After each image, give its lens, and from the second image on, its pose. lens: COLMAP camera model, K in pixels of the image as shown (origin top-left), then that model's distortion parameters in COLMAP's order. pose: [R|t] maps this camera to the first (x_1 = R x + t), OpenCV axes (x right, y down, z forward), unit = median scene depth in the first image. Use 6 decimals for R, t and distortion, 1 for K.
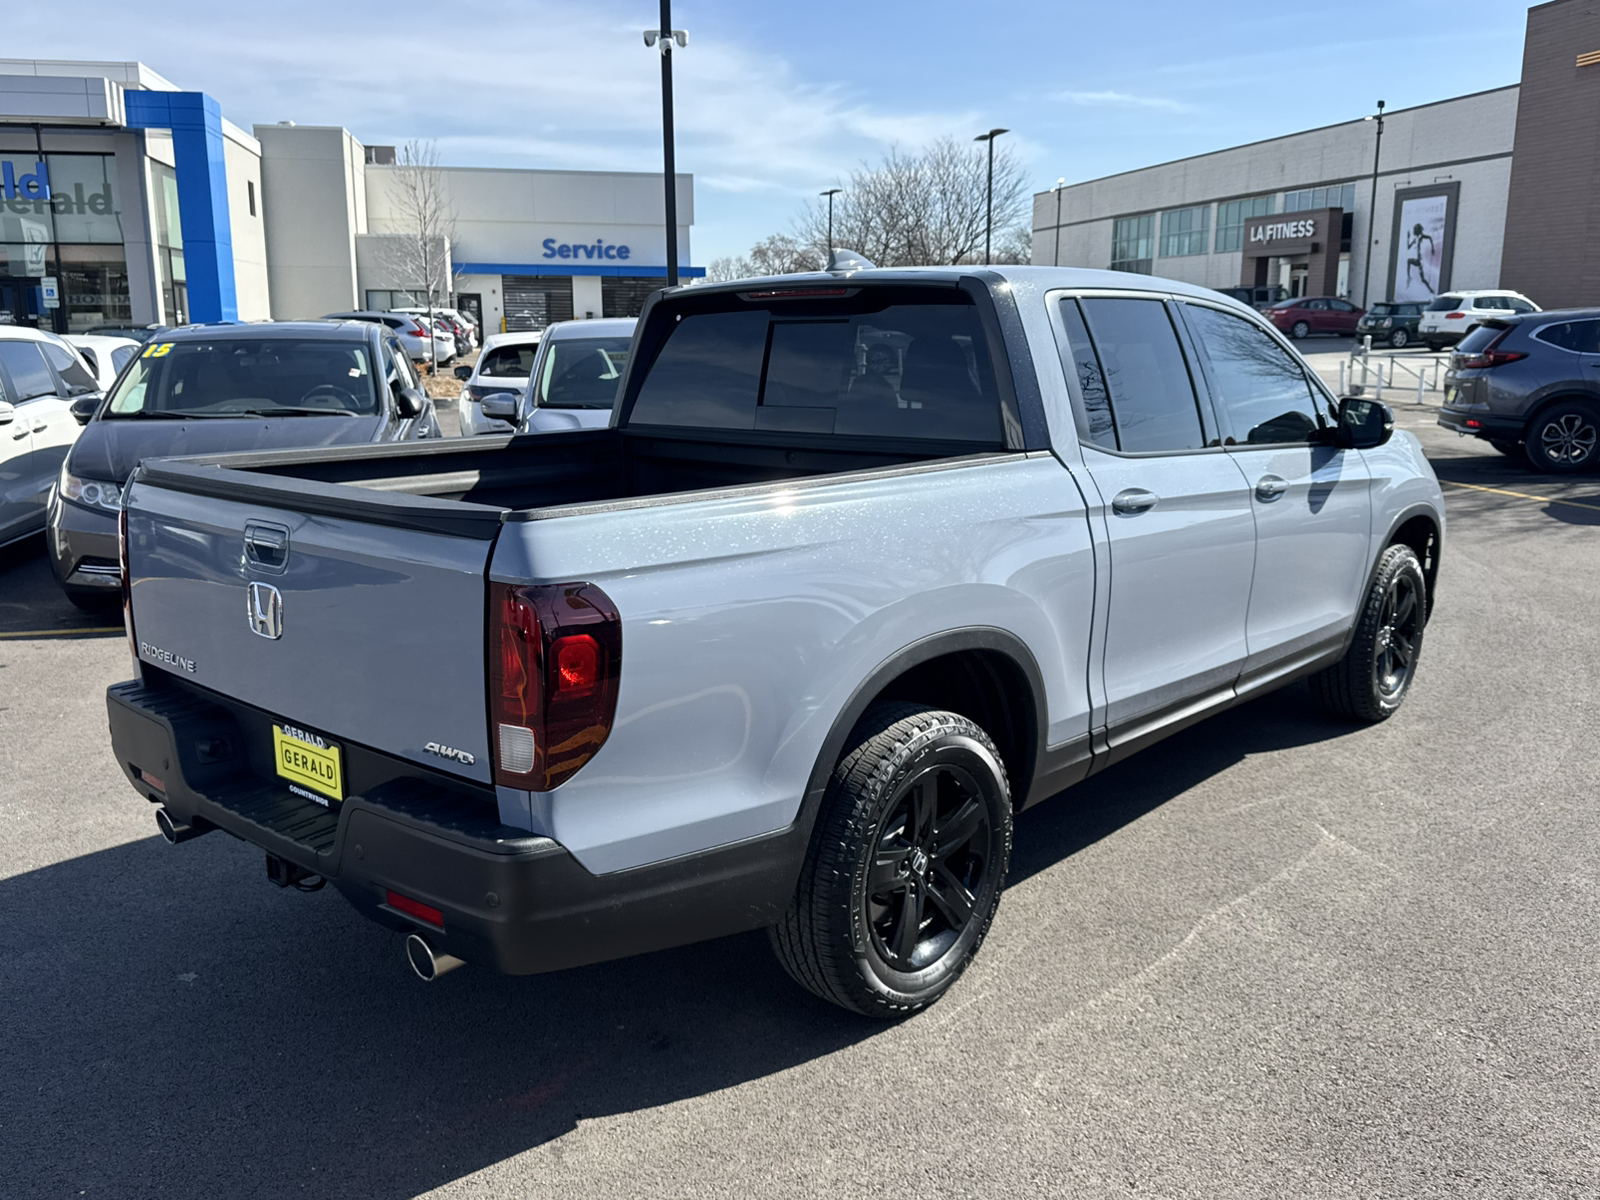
lens RADIAL K [[1325.7, 0, 800.0], [0, 1325.7, 600.0], [0, 0, 1]] dist [0.060922, -0.093452]
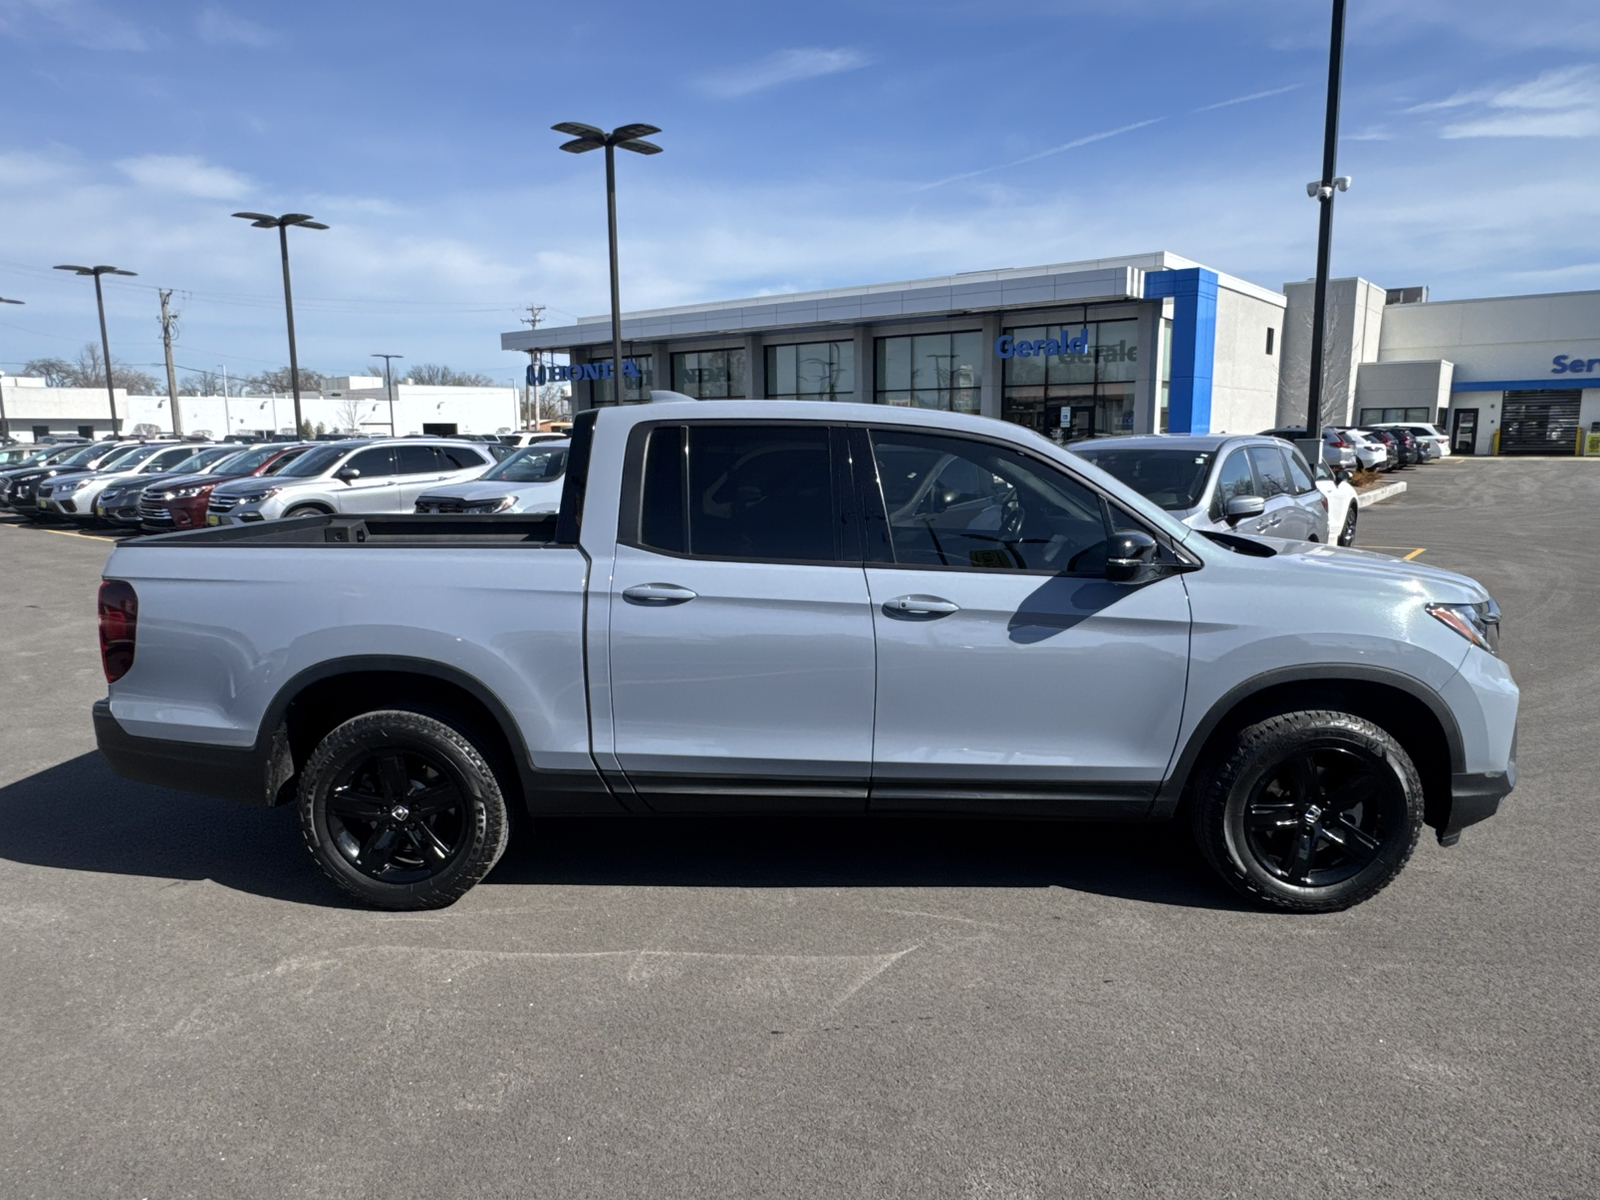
lens RADIAL K [[1023.3, 0, 800.0], [0, 1023.3, 600.0], [0, 0, 1]] dist [0.002808, 0.002223]
pose [[0.649158, 0.117685, -0.751495, 0.131637], [-0.151210, 0.988207, 0.024136, -0.014061], [0.745473, 0.097965, 0.659297, 0.060973]]
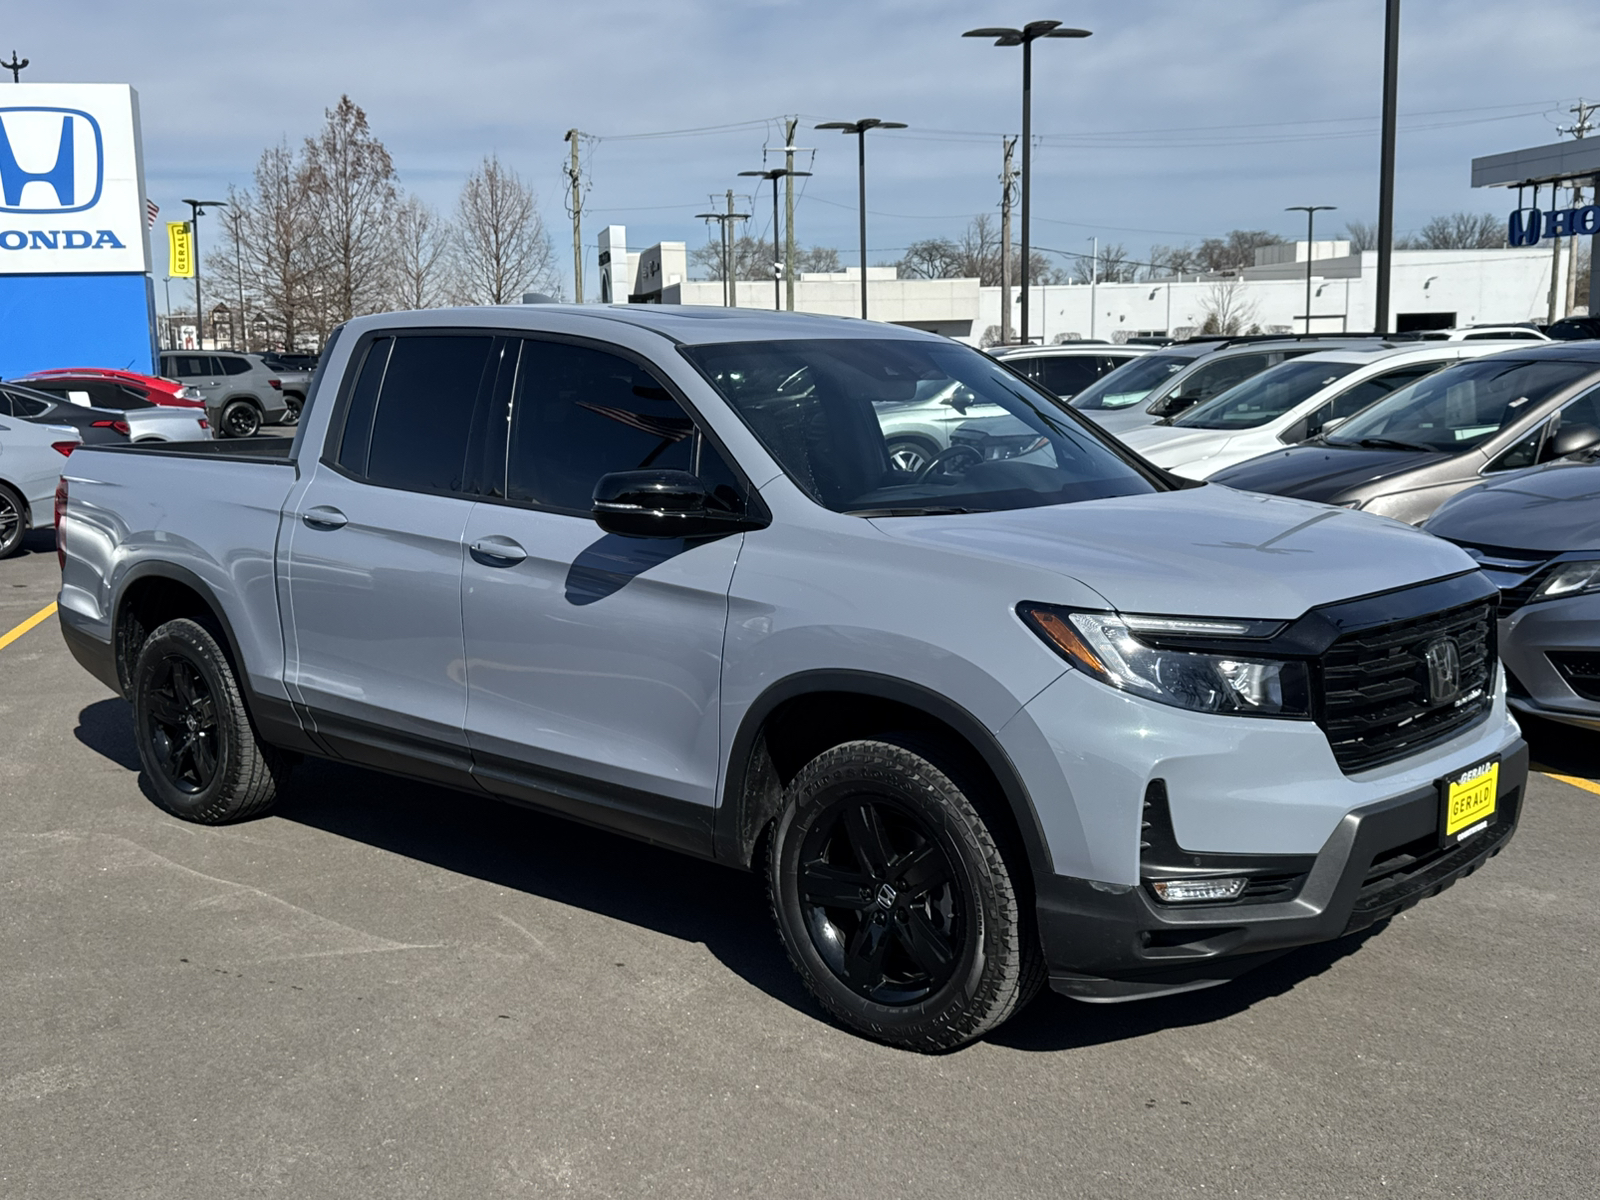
lens RADIAL K [[1682.1, 0, 800.0], [0, 1682.1, 600.0], [0, 0, 1]] dist [0.212760, -0.458642]
pose [[0.005440, 0.146374, -0.989214, 0.215120], [-0.191580, 0.971057, 0.142634, -0.036765], [0.981462, 0.188738, 0.033325, 0.172250]]
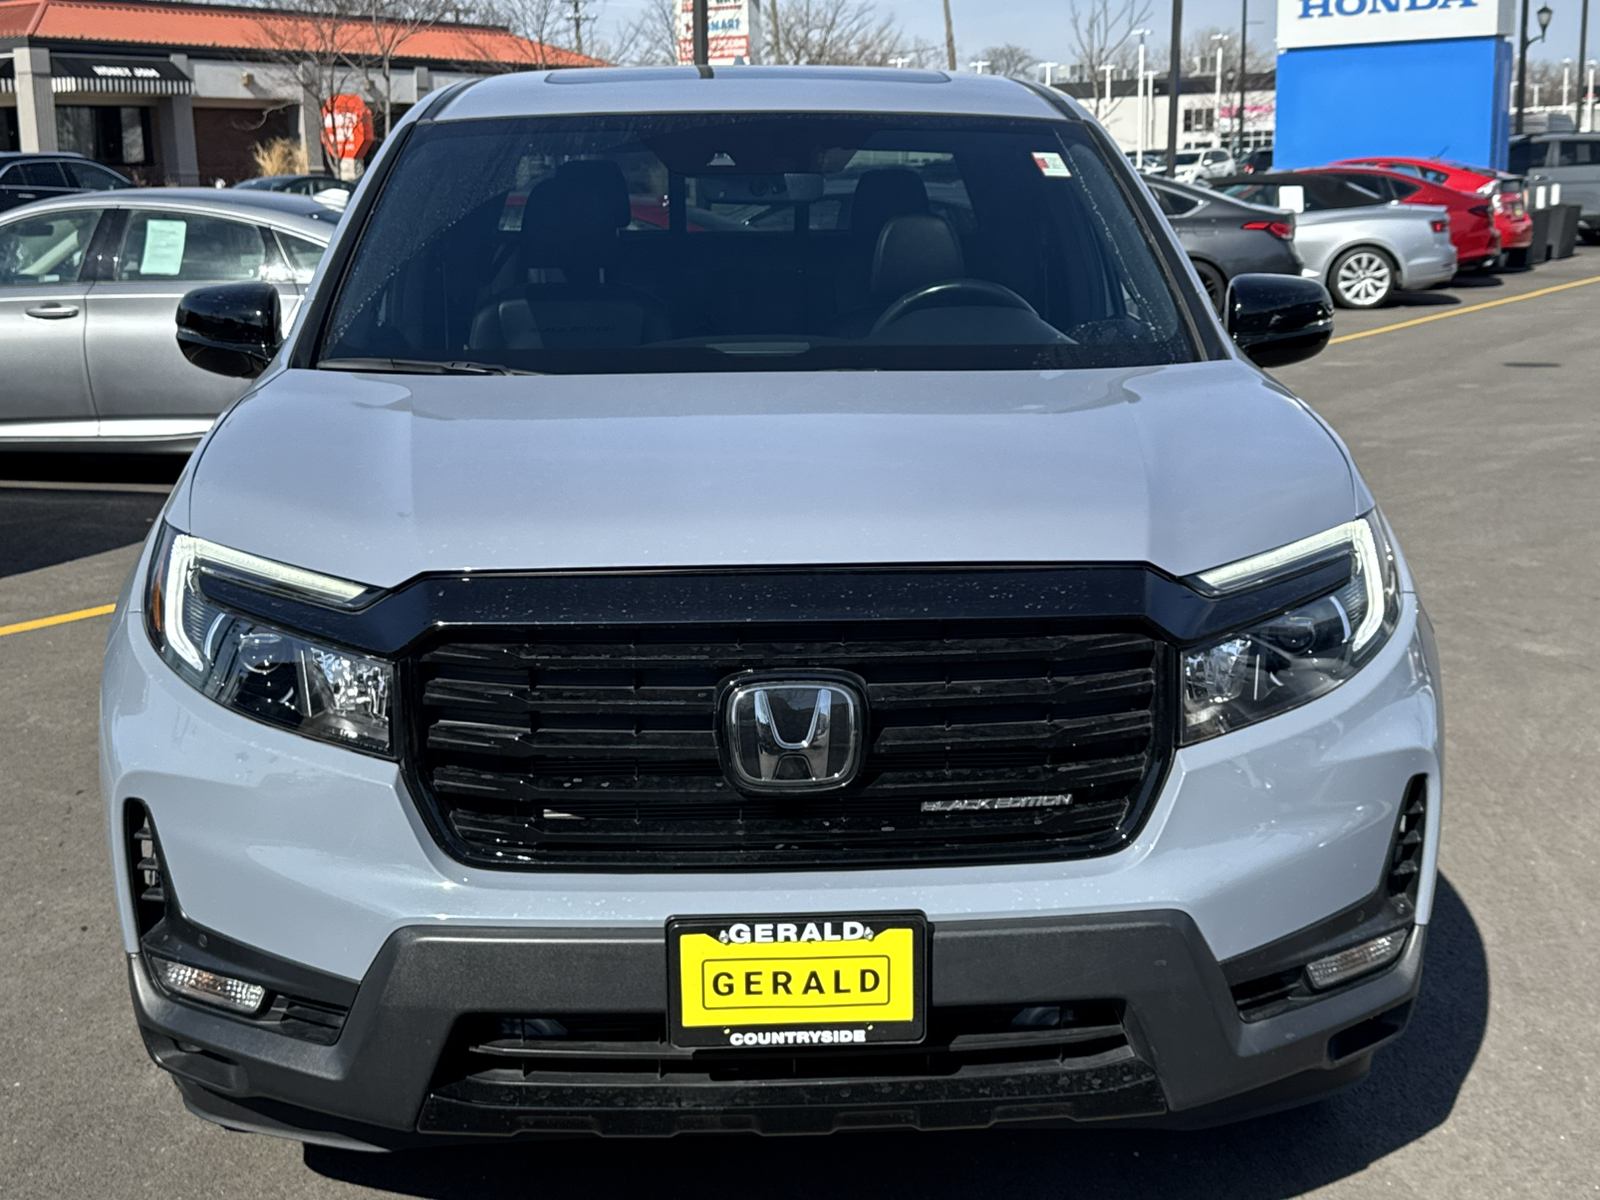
lens RADIAL K [[2043.4, 0, 800.0], [0, 2043.4, 600.0], [0, 0, 1]] dist [0.219504, -0.536323]
pose [[-0.700423, 0.160350, -0.695482, 0.140107], [-0.129124, 0.929887, 0.344436, -0.057212], [0.701950, 0.331055, -0.630610, 0.282482]]
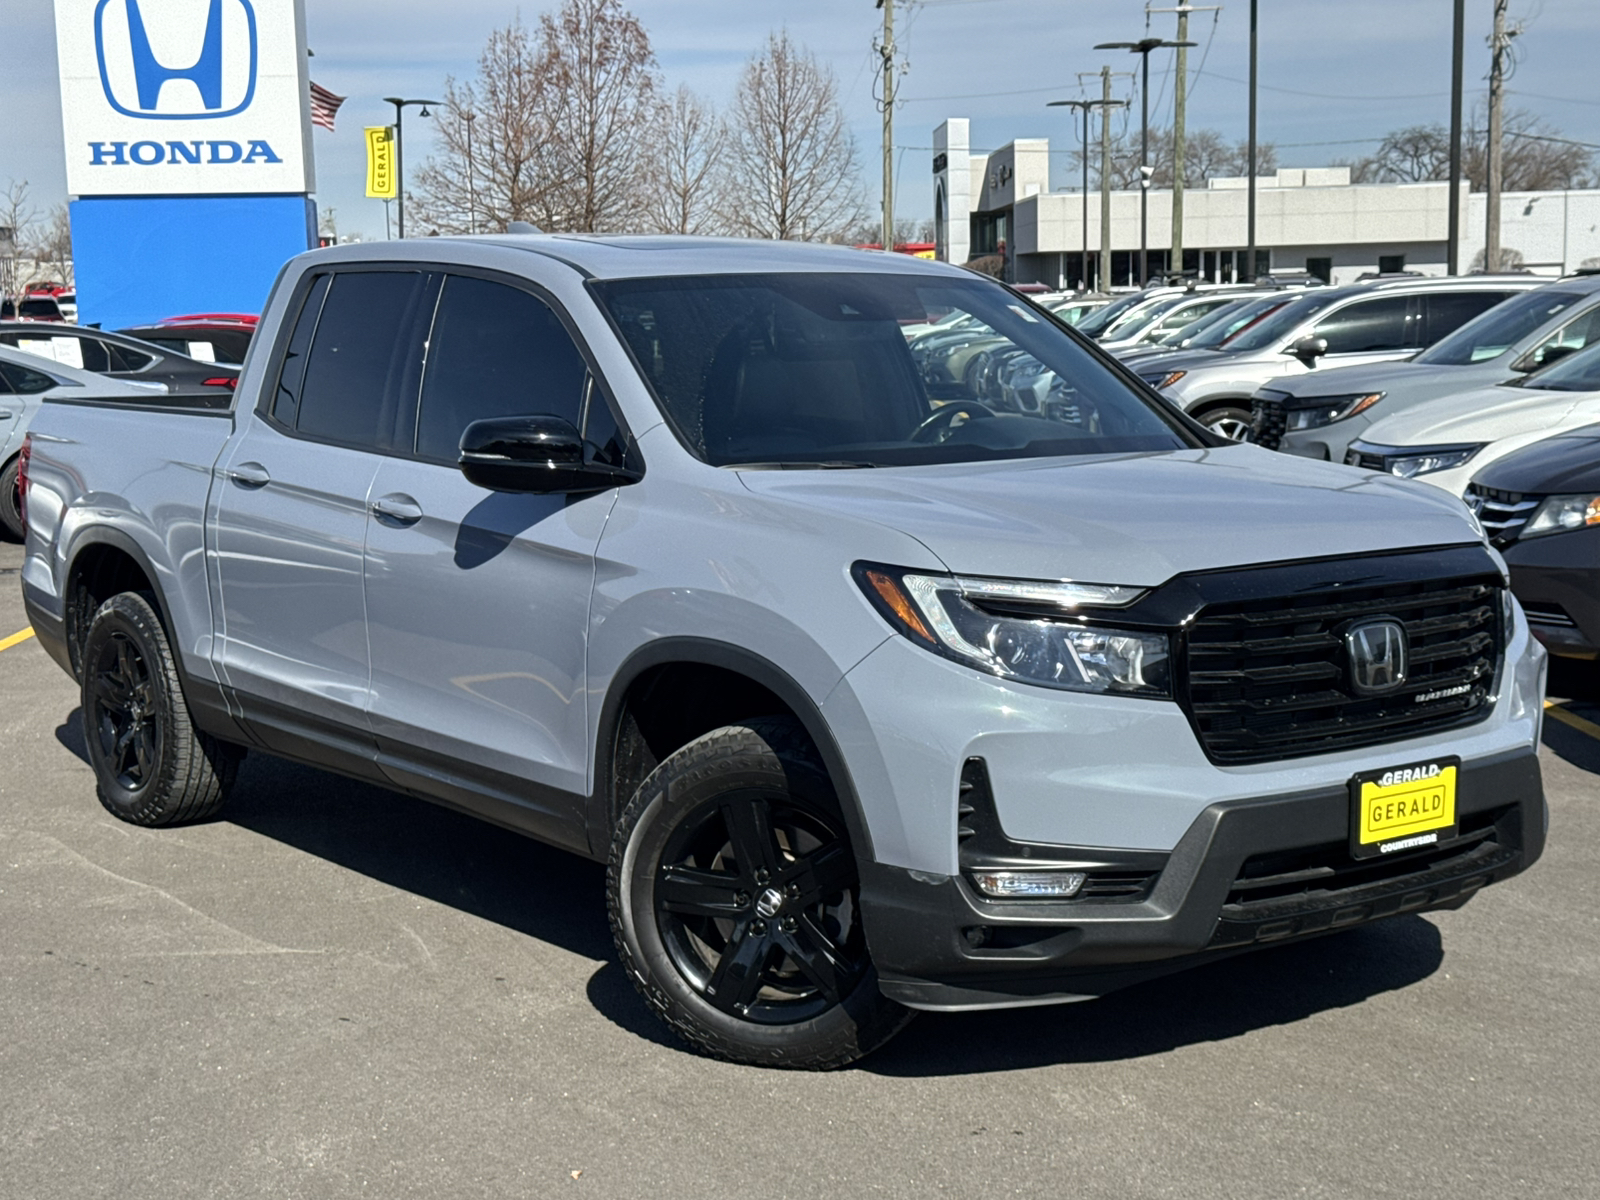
lens RADIAL K [[2340.5, 0, 823.2], [0, 2340.5, 549.8], [0, 0, 1]] dist [0.230835, -0.538495]
pose [[-0.161082, 0.110305, -0.980757, 0.246319], [-0.186728, 0.972380, 0.140032, -0.044443], [0.969116, 0.205692, -0.136036, 0.212114]]
